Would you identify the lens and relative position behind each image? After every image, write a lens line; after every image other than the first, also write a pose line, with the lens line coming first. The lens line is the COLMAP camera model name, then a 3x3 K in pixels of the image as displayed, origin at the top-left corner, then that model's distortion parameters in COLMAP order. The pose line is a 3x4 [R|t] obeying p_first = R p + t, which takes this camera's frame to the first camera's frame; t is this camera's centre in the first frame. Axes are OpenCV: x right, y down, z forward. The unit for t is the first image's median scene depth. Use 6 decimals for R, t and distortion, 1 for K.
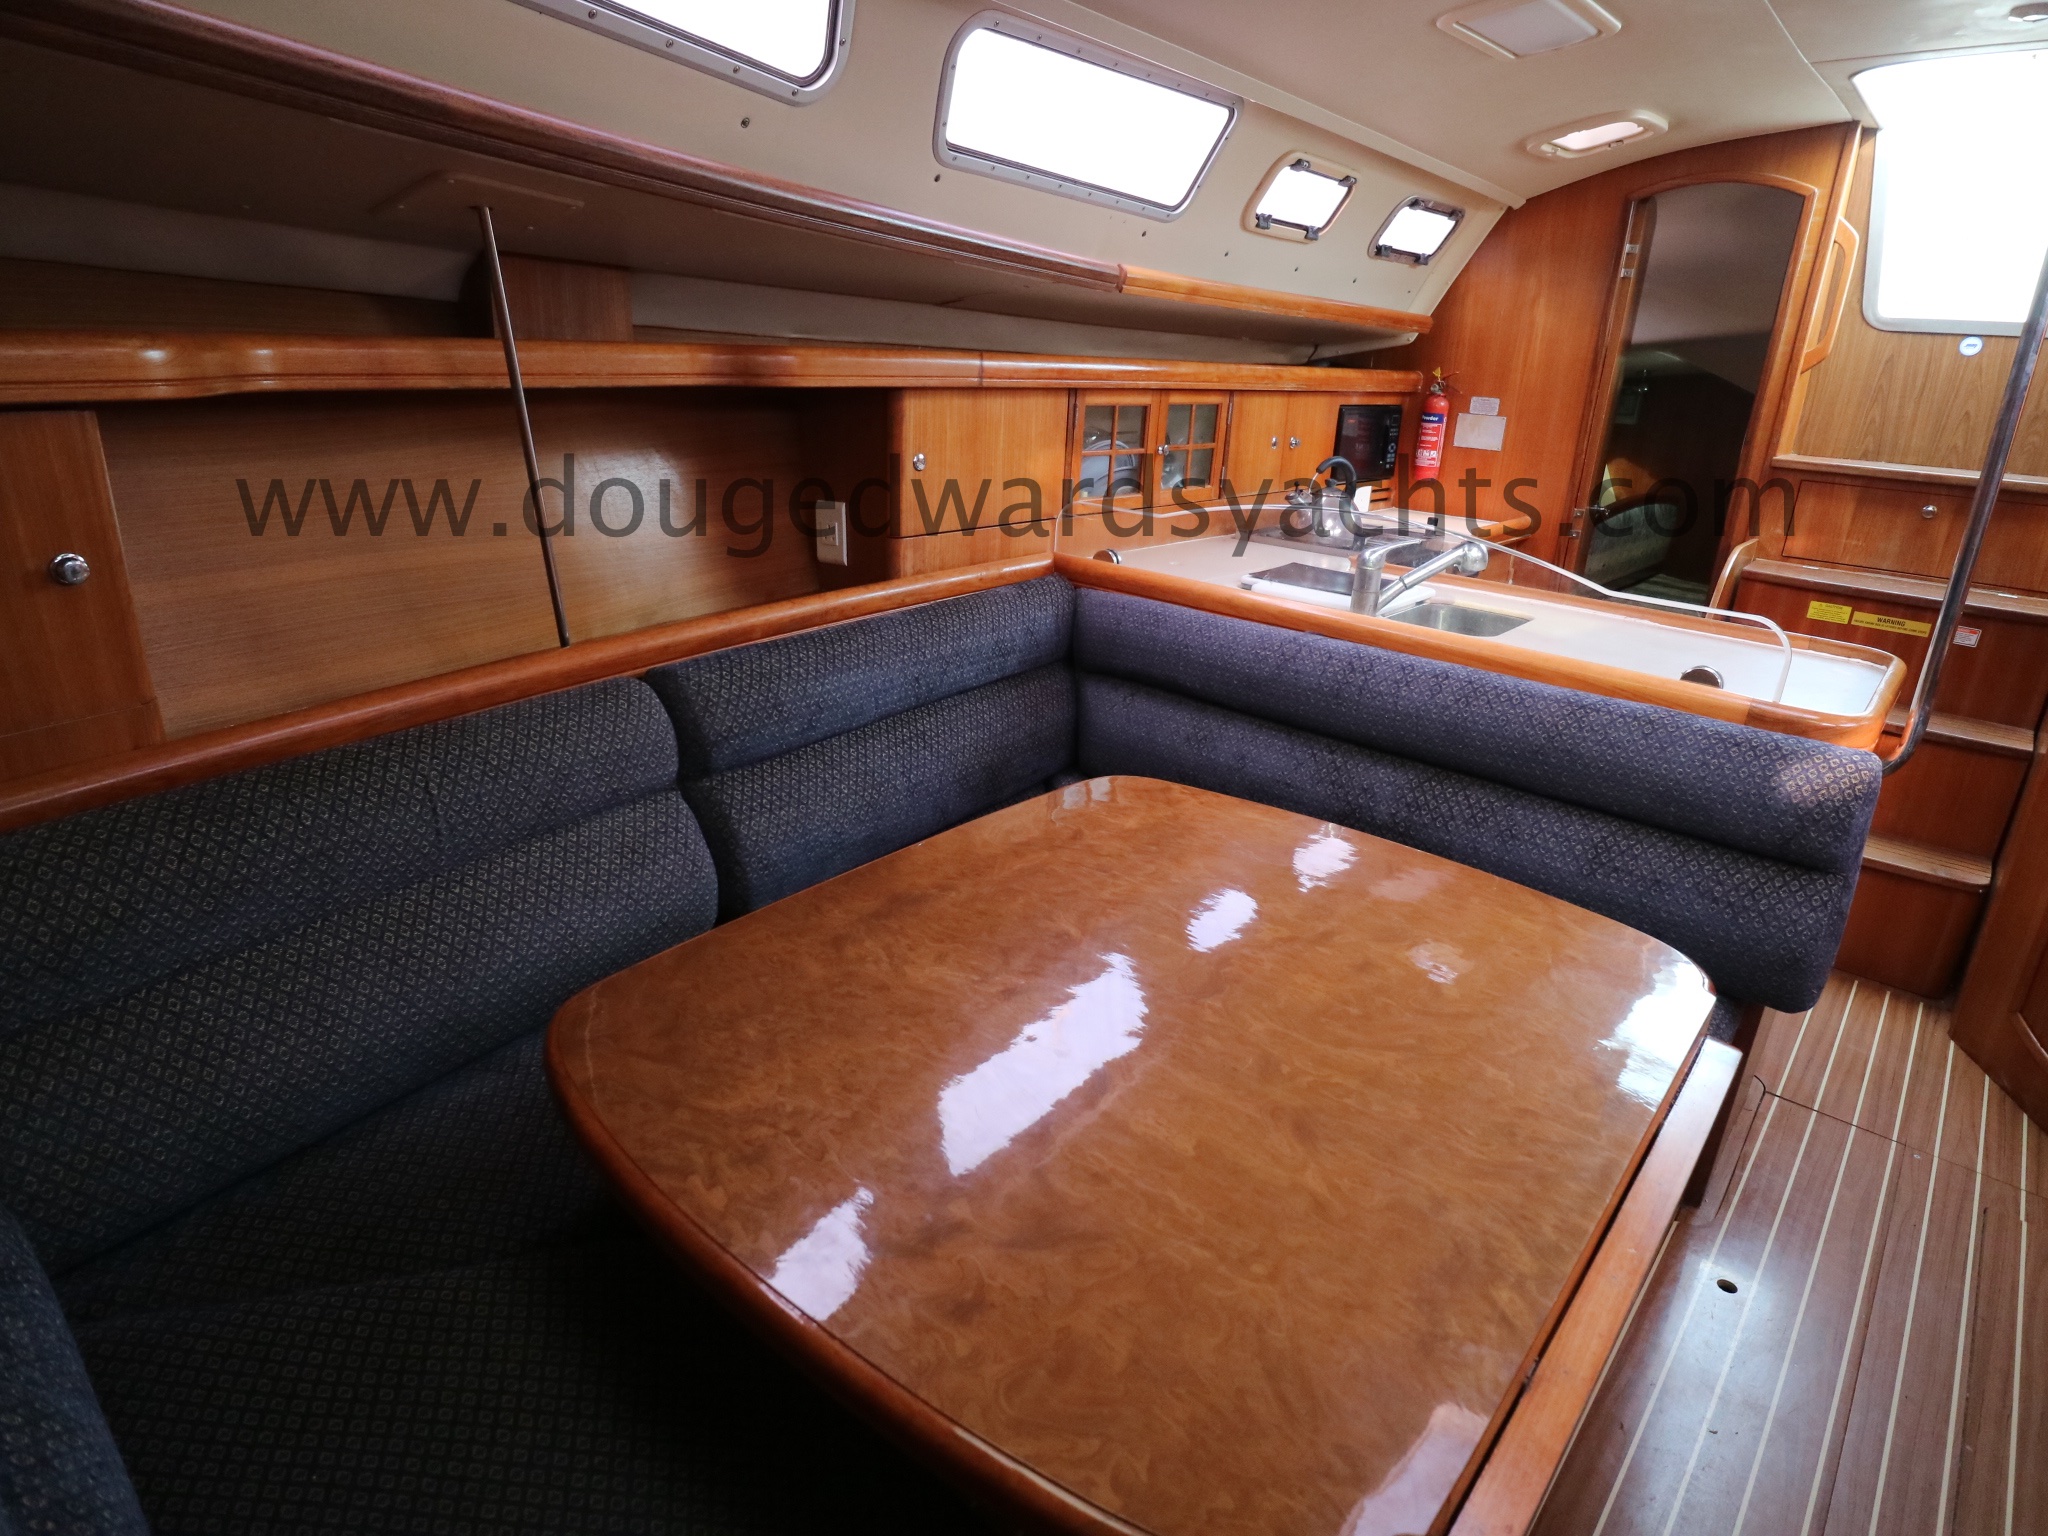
lens RADIAL K [[1143.8, 0, 1029.7], [0, 1143.8, 753.5], [0, 0, 1]] dist [-0.046260, 0.012449]
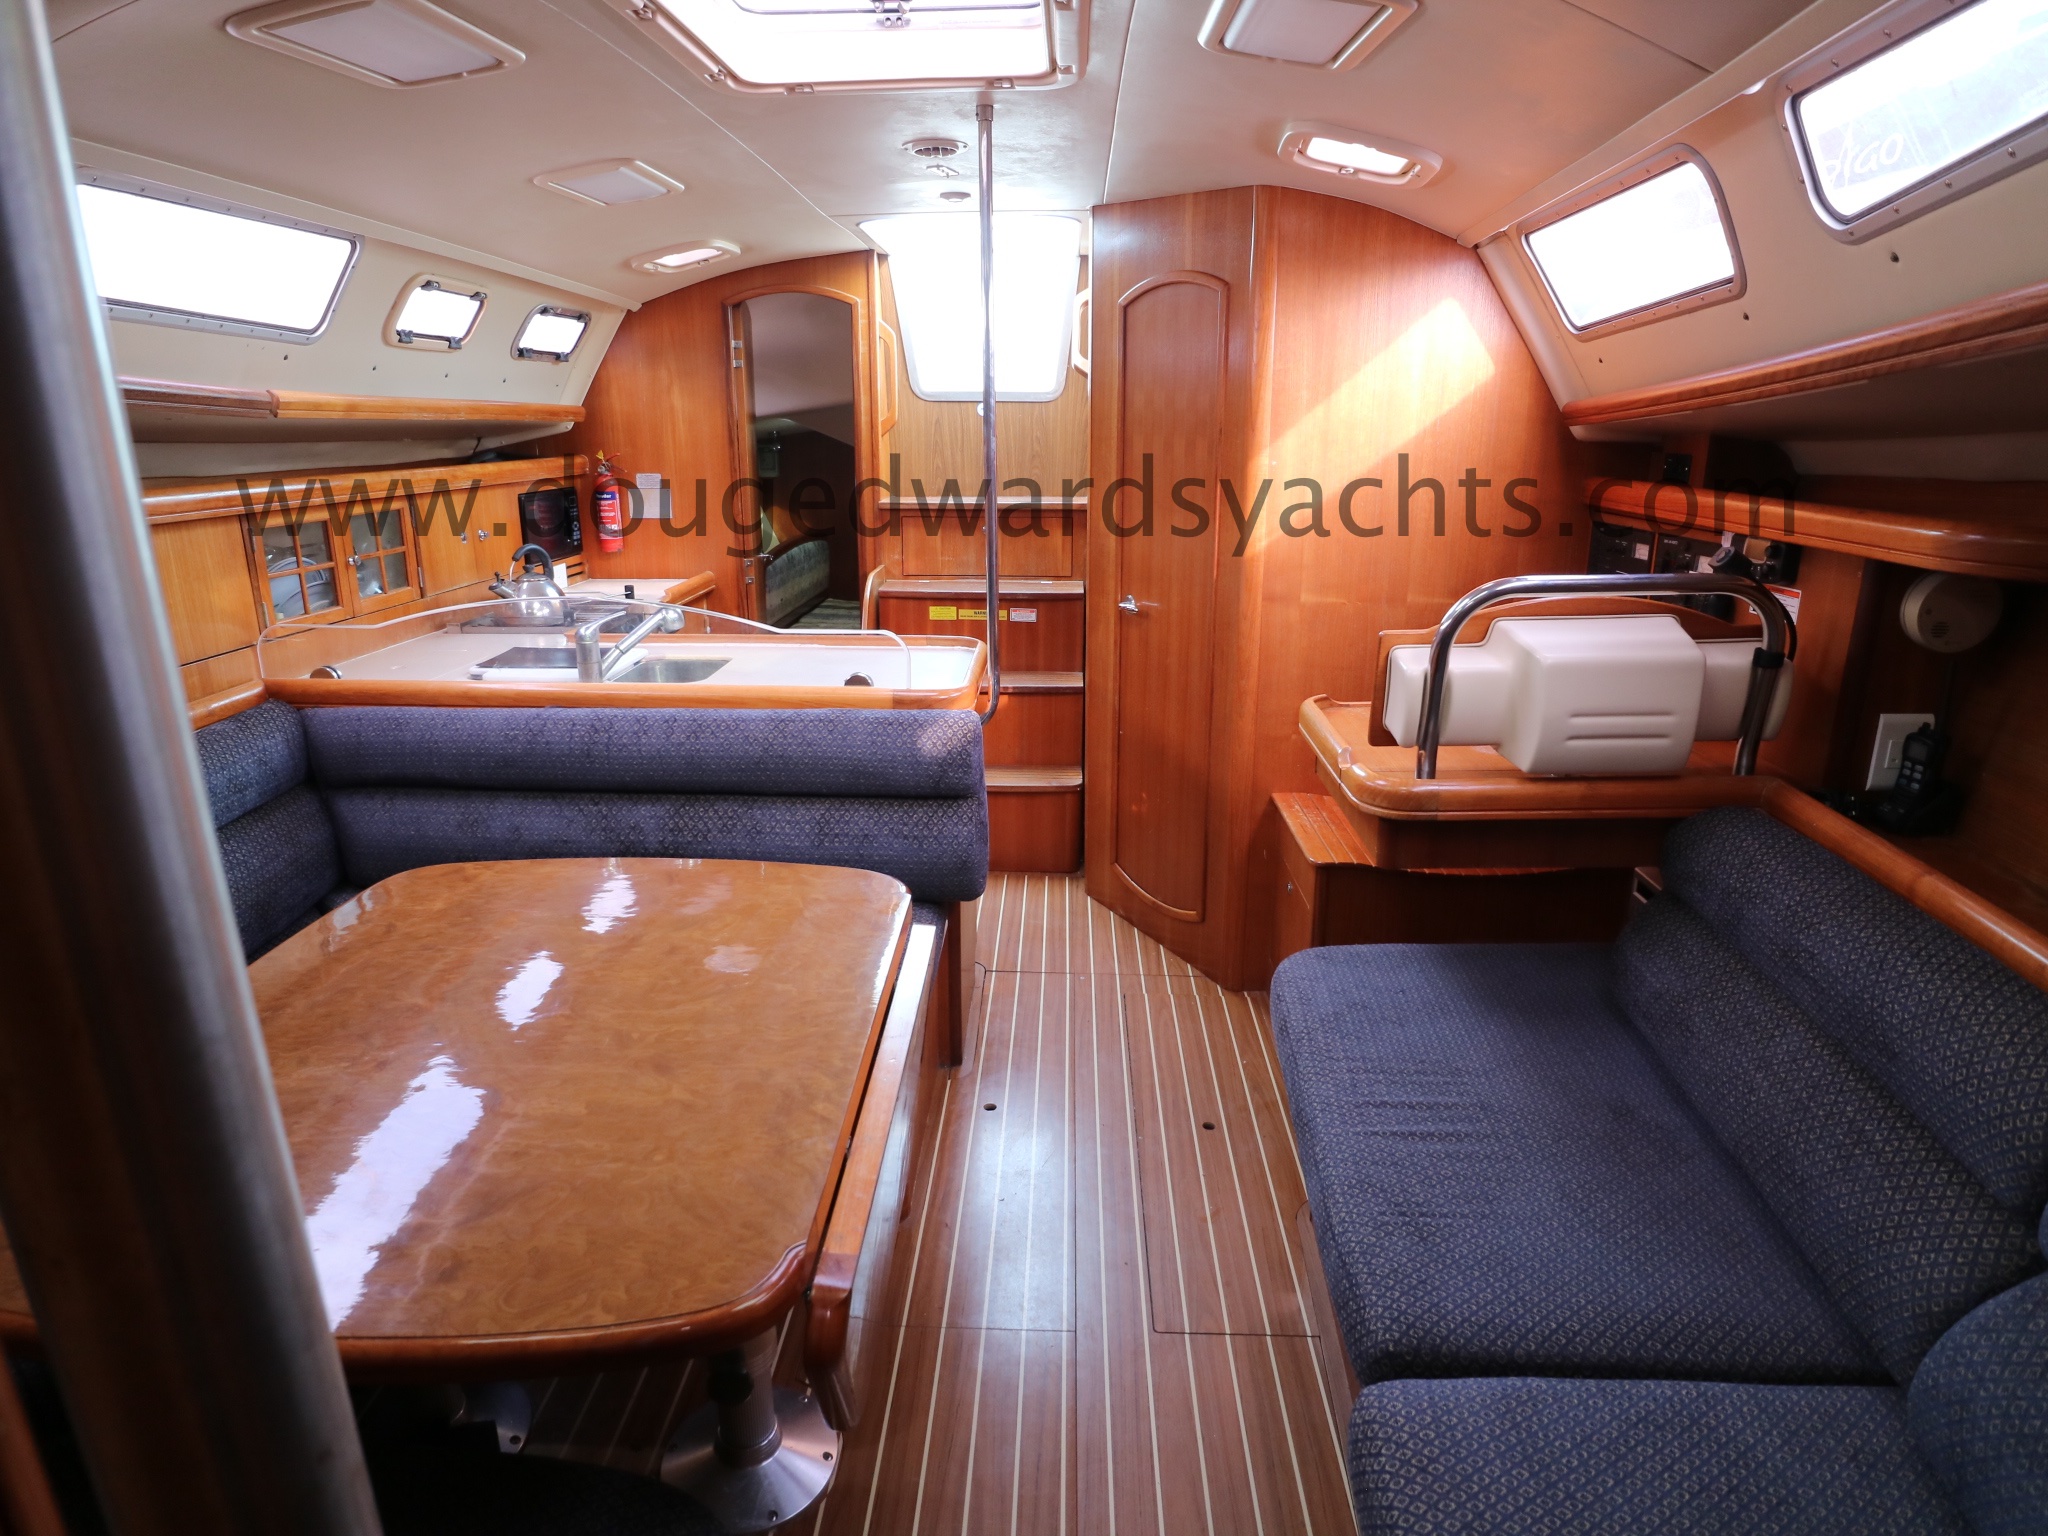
lens RADIAL K [[1143.8, 0, 1022.4], [0, 1143.8, 763.5], [0, 0, 1]] dist [-0.046260, 0.012449]
pose [[0.777428, -0.222551, 0.588284, -0.059961], [0.244159, 0.968745, 0.043820, 0.012543], [-0.579649, 0.109568, 0.807467, -0.162718]]
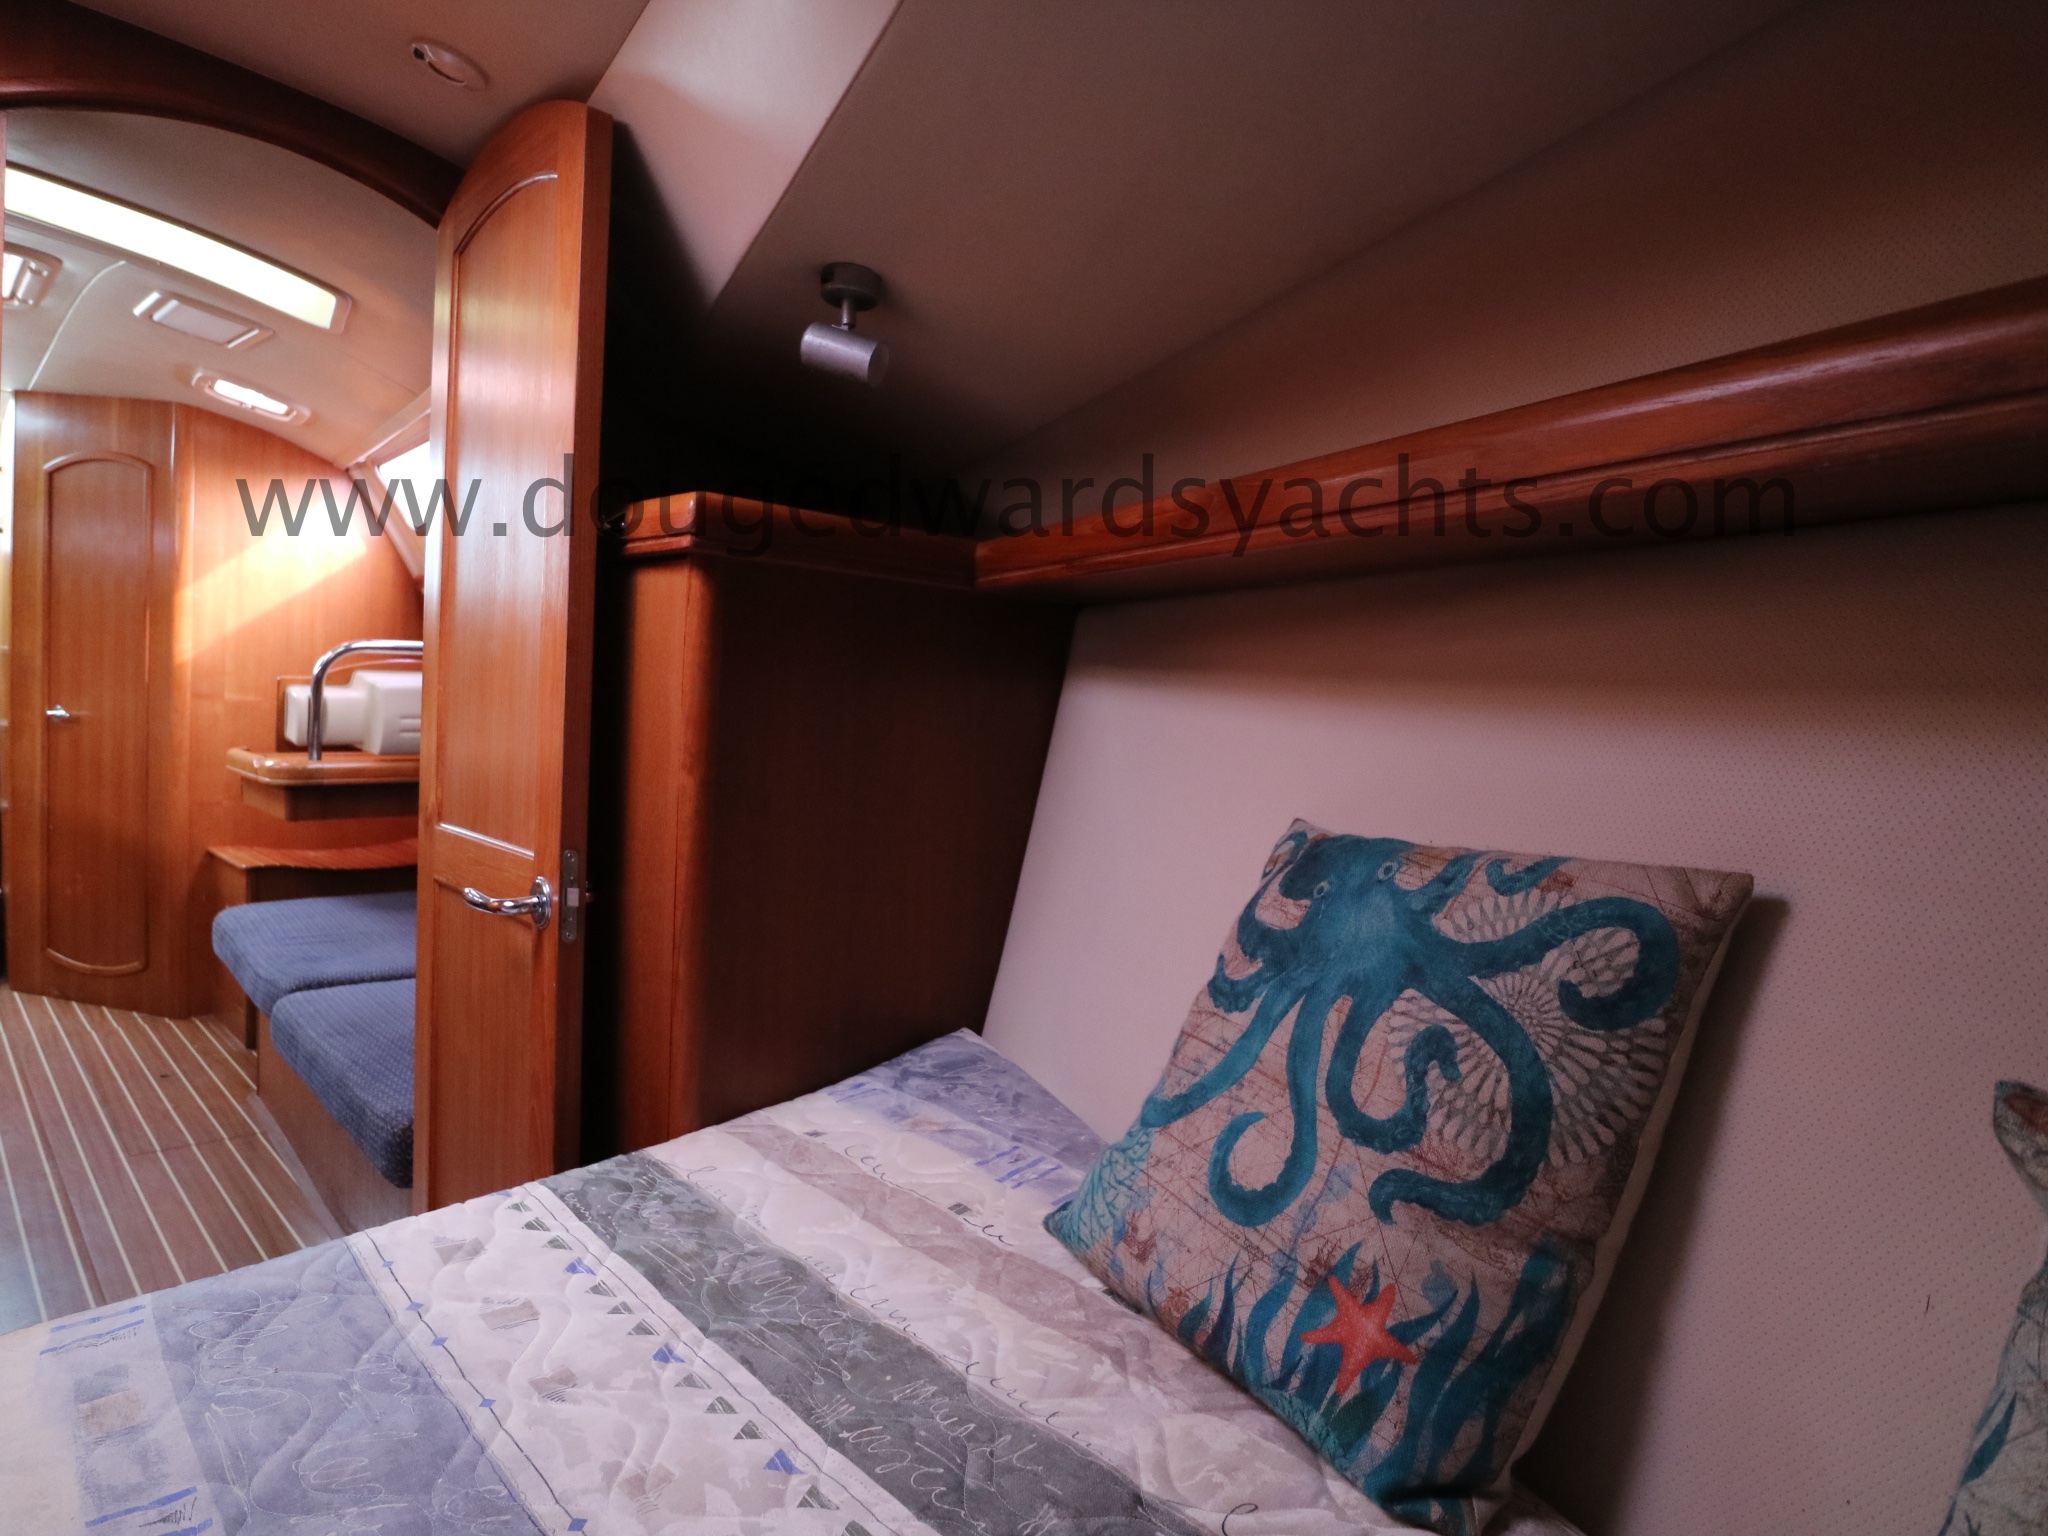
lens RADIAL K [[1143.8, 0, 1035.6], [0, 1143.8, 763.5], [0, 0, 1]] dist [-0.046260, 0.012449]
pose [[0.049717, -0.081433, 0.995438, -0.687029], [0.291009, 0.954607, 0.063558, 0.326737], [-0.955427, 0.286522, 0.071158, -0.616747]]
